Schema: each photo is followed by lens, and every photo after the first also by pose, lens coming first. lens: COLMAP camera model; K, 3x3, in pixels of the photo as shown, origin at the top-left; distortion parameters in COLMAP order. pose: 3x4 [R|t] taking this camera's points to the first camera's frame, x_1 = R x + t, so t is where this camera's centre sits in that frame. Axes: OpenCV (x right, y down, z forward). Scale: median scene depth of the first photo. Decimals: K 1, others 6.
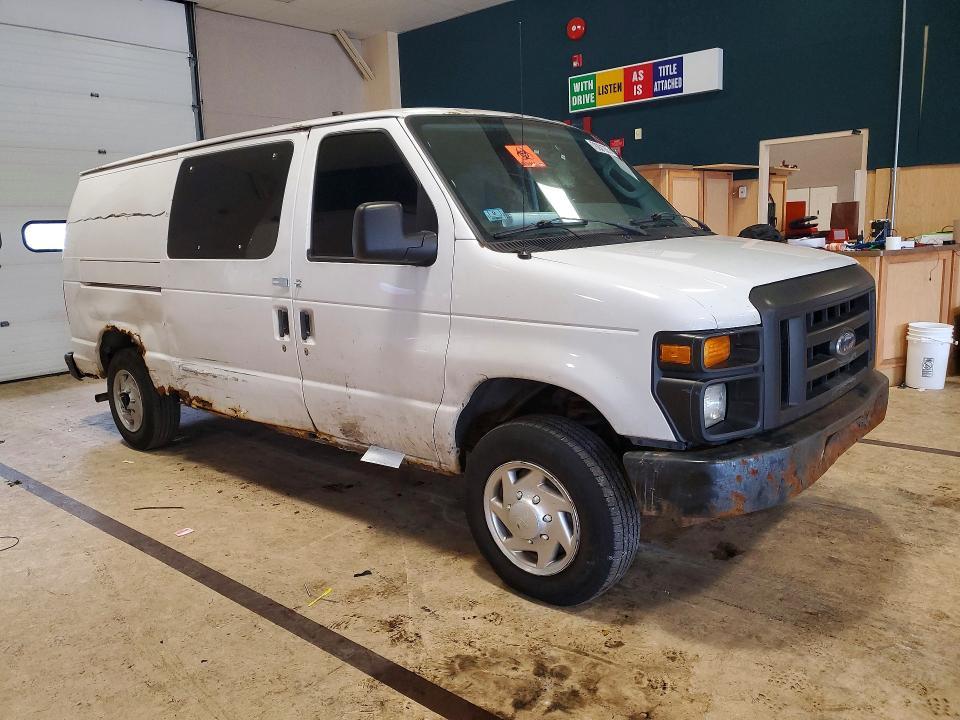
lens RADIAL K [[750.3, 0, 478.8], [0, 750.3, 358.6], [0, 0, 1]] dist [0.022651, 0.005950]
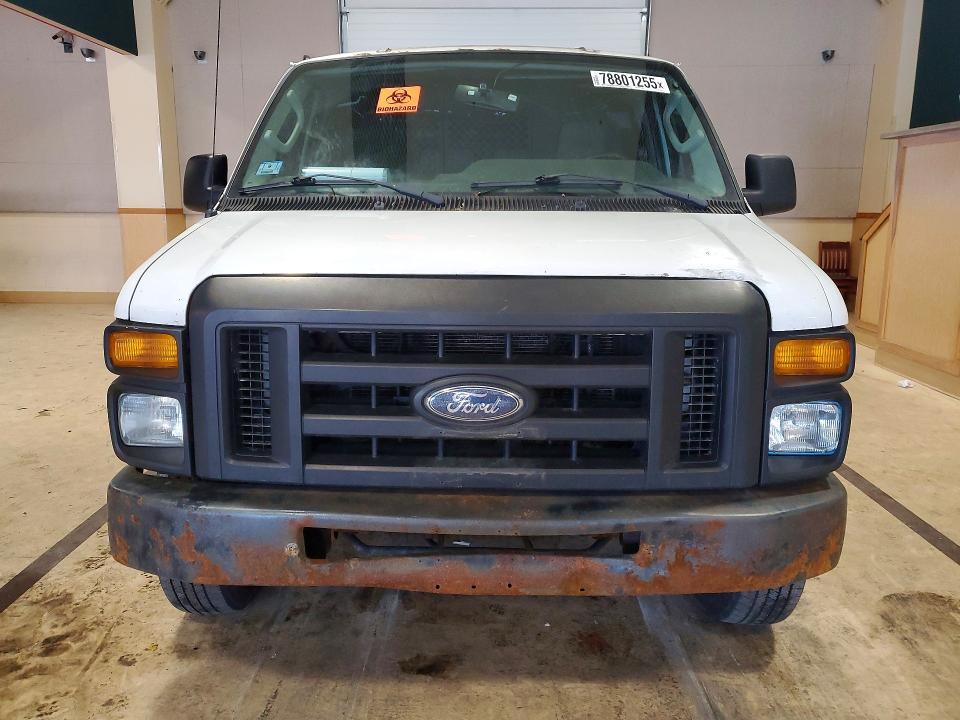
lens RADIAL K [[750.3, 0, 485.8], [0, 750.3, 354.5], [0, 0, 1]] dist [0.022651, 0.005950]
pose [[0.642847, 0.196293, -0.740417, 1.006205], [-0.167627, 0.979229, 0.114067, -0.140071], [0.747429, 0.050786, 0.662398, 0.685177]]
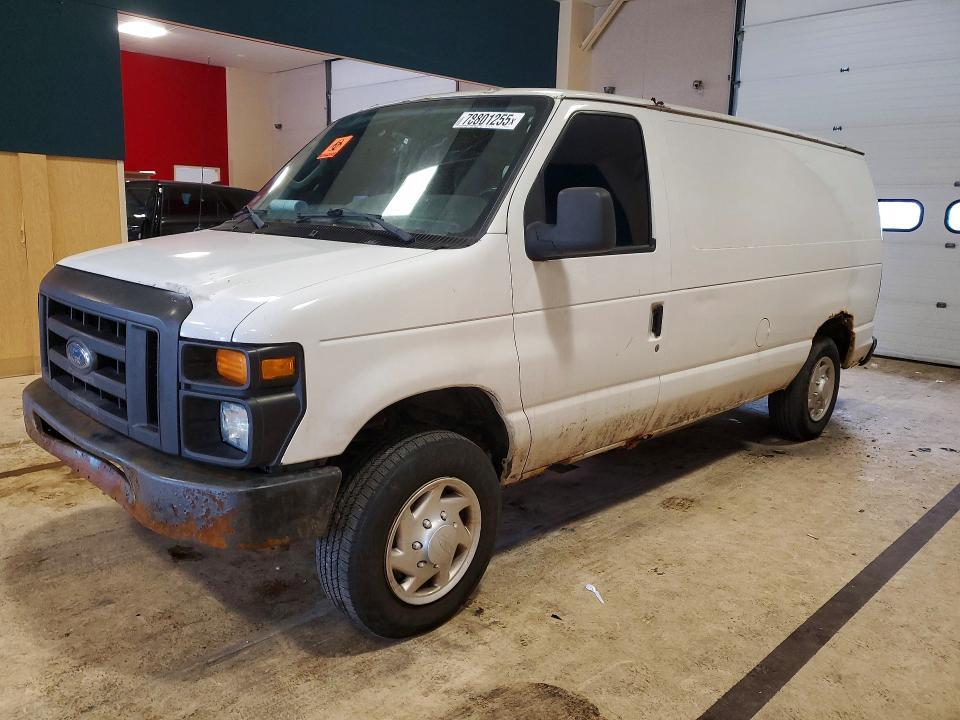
lens RADIAL K [[750.3, 0, 474.5], [0, 750.3, 366.0], [0, 0, 1]] dist [0.022651, 0.005950]
pose [[-0.084339, 0.232616, -0.968905, 1.456503], [-0.208278, 0.946775, 0.245432, -0.361057], [0.974427, 0.222501, -0.031401, 1.645128]]
